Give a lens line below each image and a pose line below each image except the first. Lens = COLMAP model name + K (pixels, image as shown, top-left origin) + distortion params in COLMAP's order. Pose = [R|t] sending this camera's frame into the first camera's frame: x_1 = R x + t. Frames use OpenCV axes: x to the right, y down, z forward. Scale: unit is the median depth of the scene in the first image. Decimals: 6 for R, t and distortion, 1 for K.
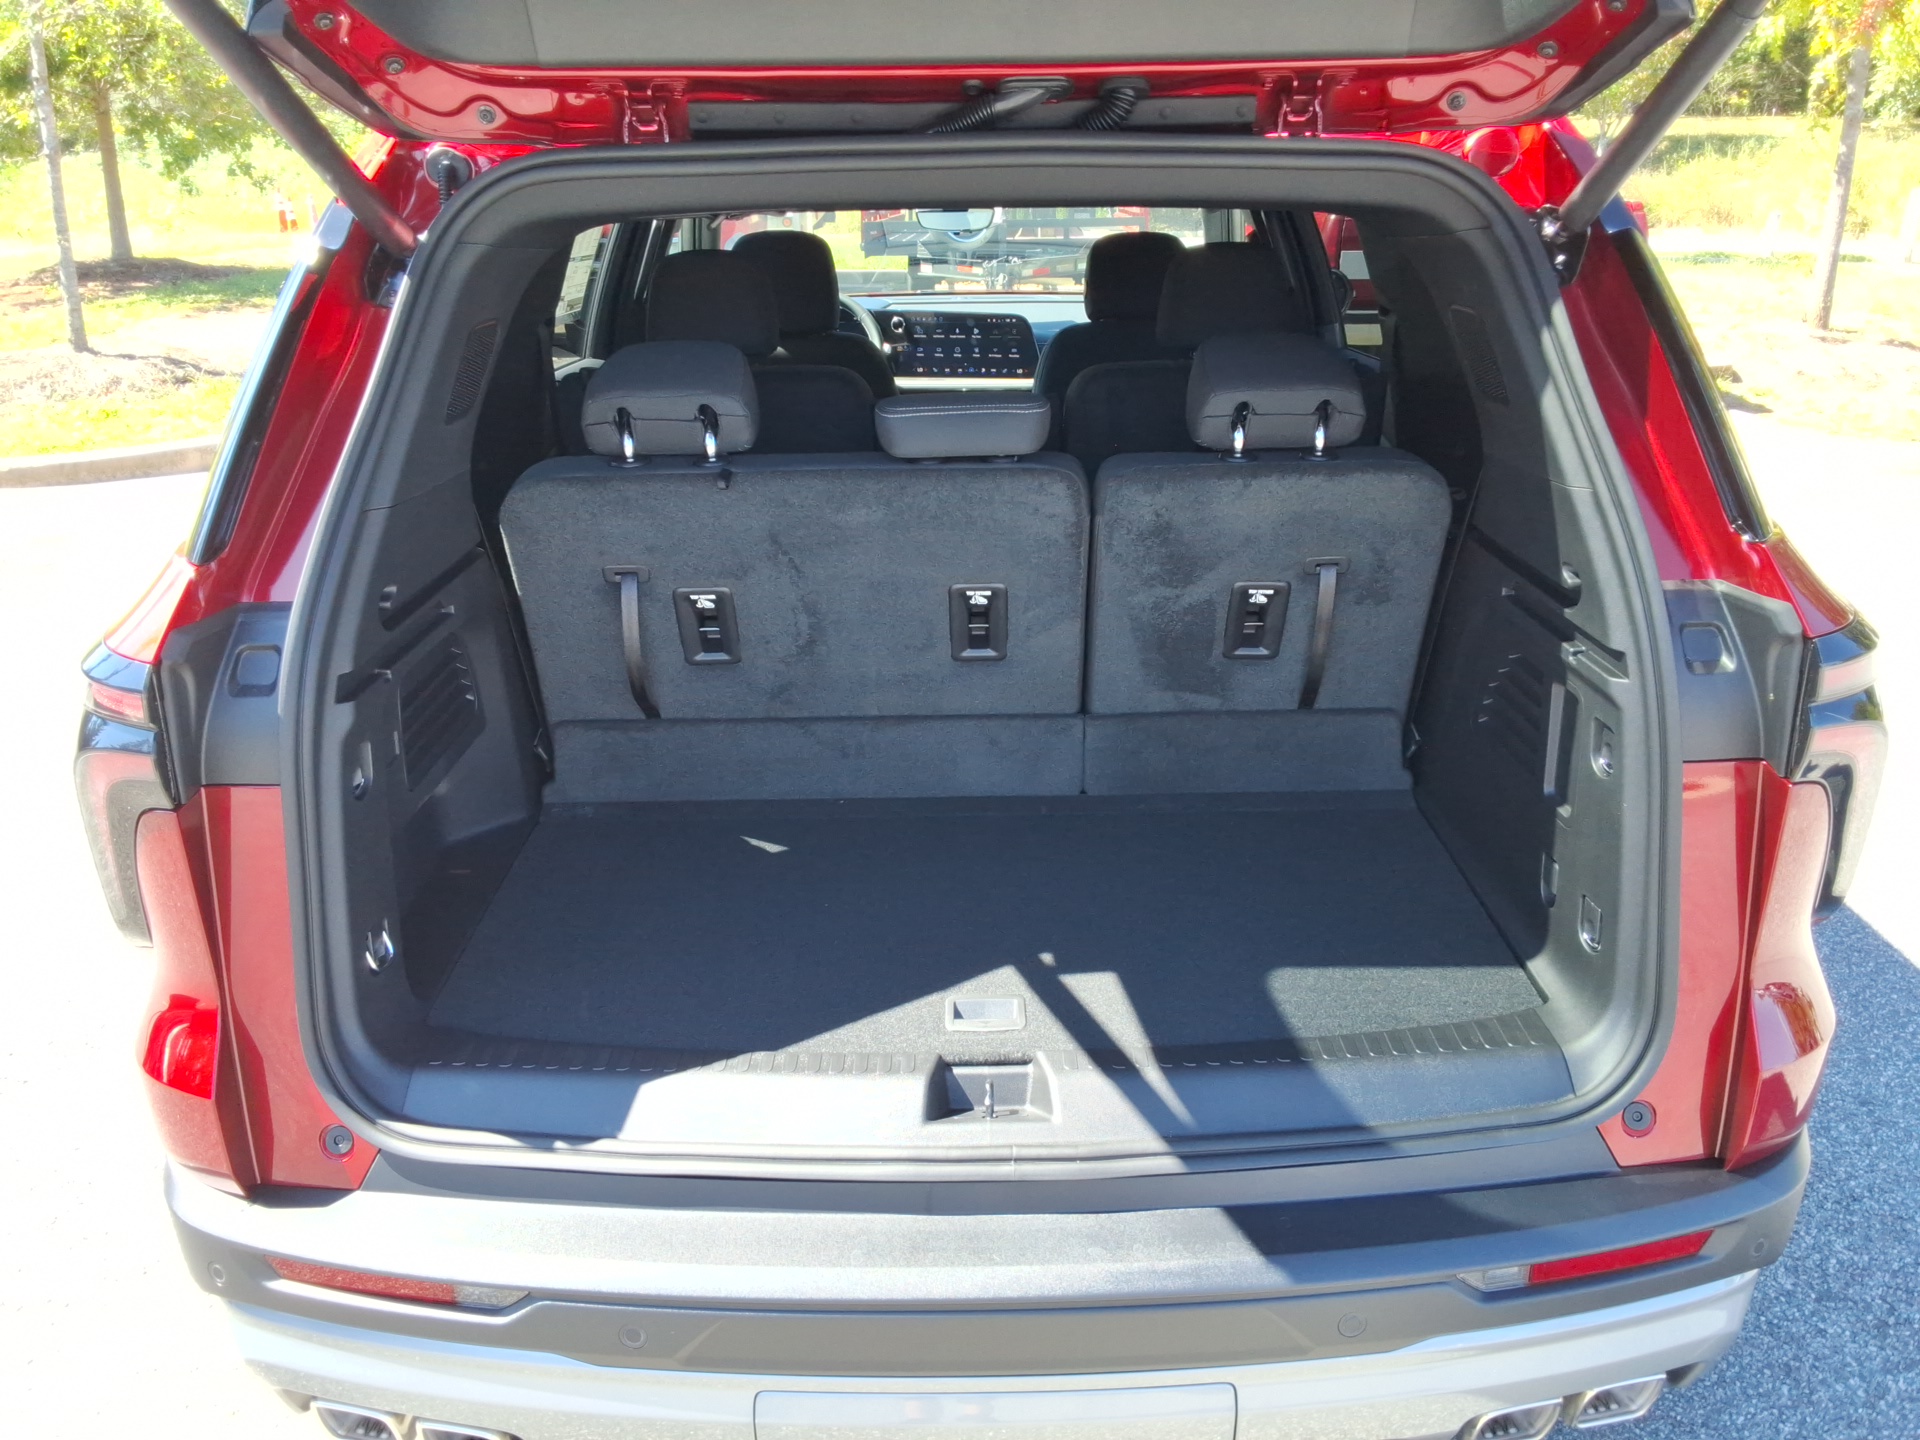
lens RADIAL K [[1540.7, 0, 979.4], [0, 1540.7, 687.5], [0, 0, 1]] dist [0.084658, -0.131967]
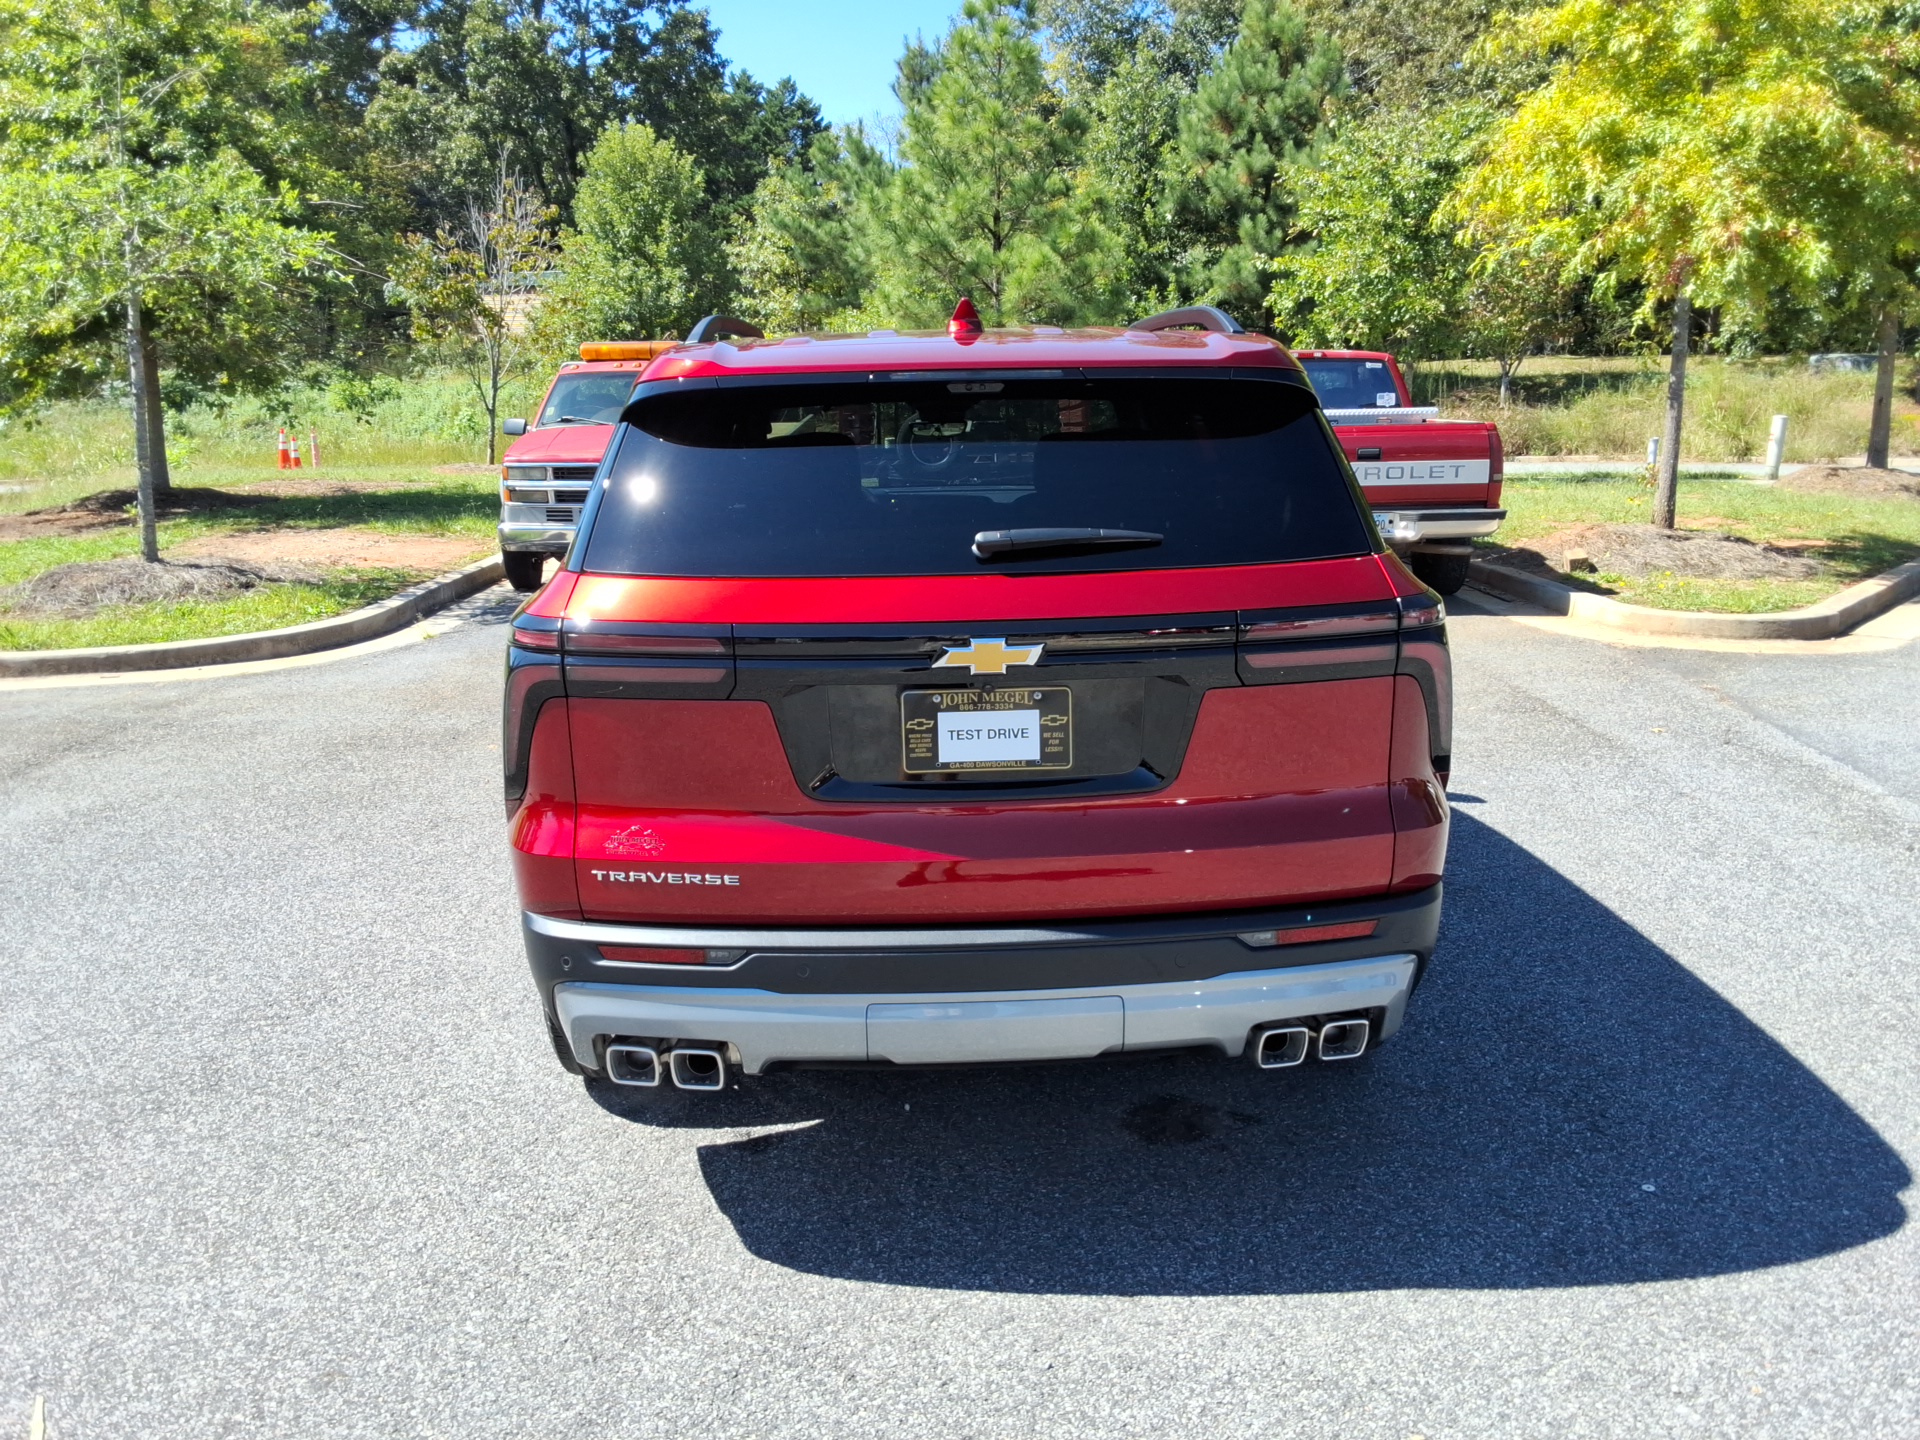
lens RADIAL K [[1540.7, 0, 979.9], [0, 1540.7, 710.3], [0, 0, 1]] dist [0.084658, -0.131967]
pose [[0.999576, -0.011878, 0.026590, -0.008070], [0.015251, 0.991332, -0.130496, 0.051190], [-0.024809, 0.130846, 0.991092, -0.130576]]
